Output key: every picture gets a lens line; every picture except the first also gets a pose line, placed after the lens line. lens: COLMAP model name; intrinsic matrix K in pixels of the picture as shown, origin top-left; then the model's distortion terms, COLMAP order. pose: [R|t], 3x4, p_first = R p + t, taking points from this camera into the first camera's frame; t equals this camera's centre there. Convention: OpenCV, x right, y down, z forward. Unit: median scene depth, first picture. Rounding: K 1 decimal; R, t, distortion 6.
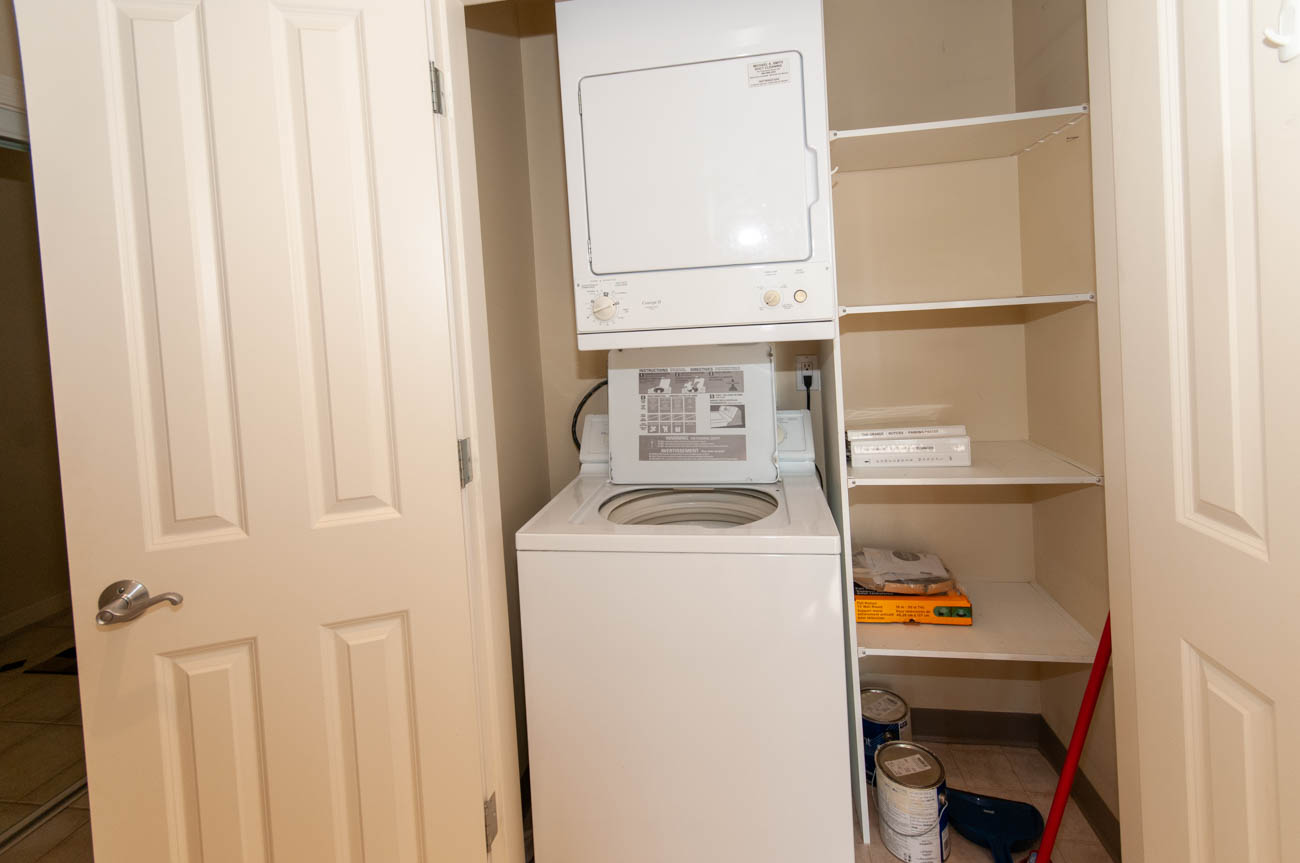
lens RADIAL K [[564.3, 0, 648.5], [0, 564.3, 433.8], [0, 0, 1]] dist [-0.005785, -0.000629]
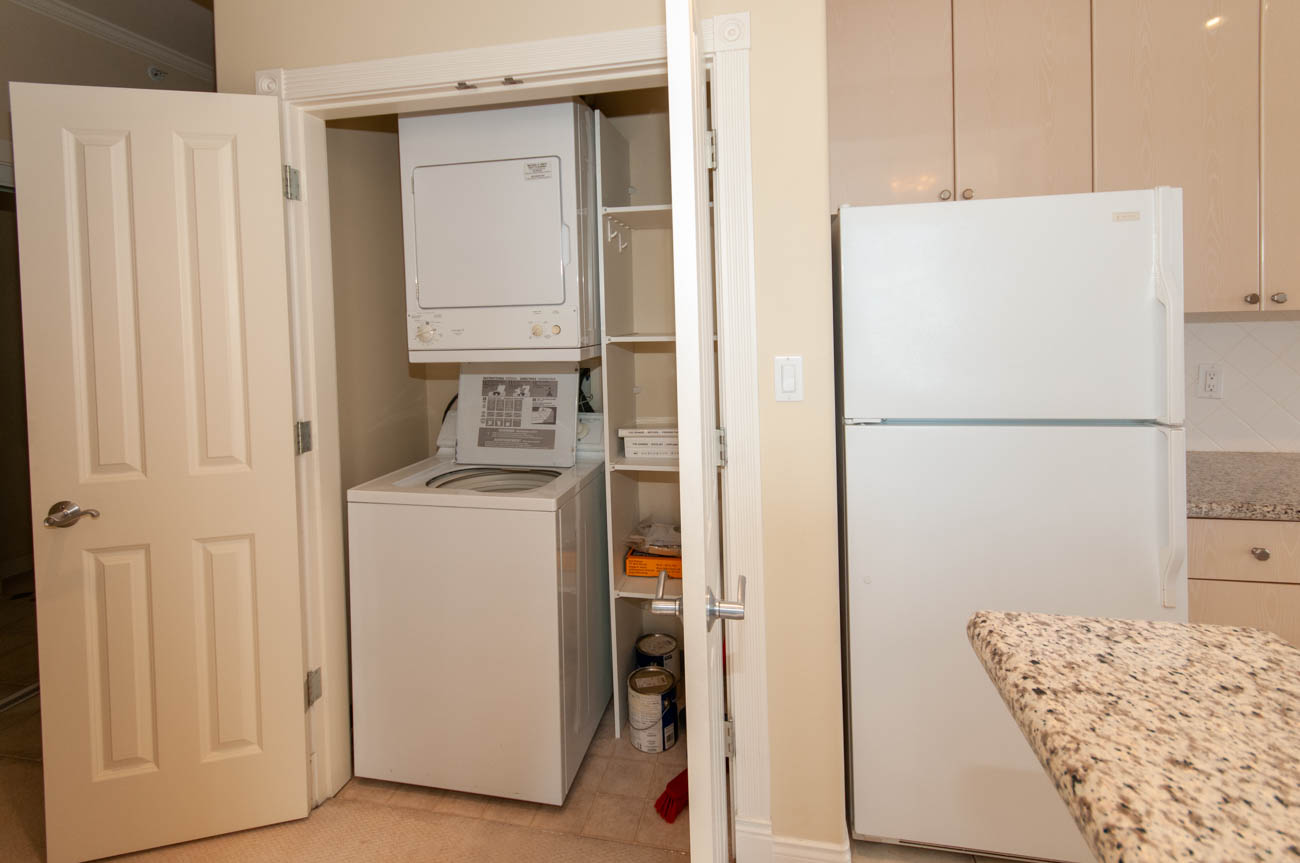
lens RADIAL K [[564.3, 0, 649.3], [0, 564.3, 437.0], [0, 0, 1]] dist [-0.005785, -0.000629]
pose [[0.998903, 0.039700, -0.024817, 0.504572], [-0.039695, 0.999212, 0.000688, 0.010332], [0.024825, 0.000298, 0.999692, -0.364885]]
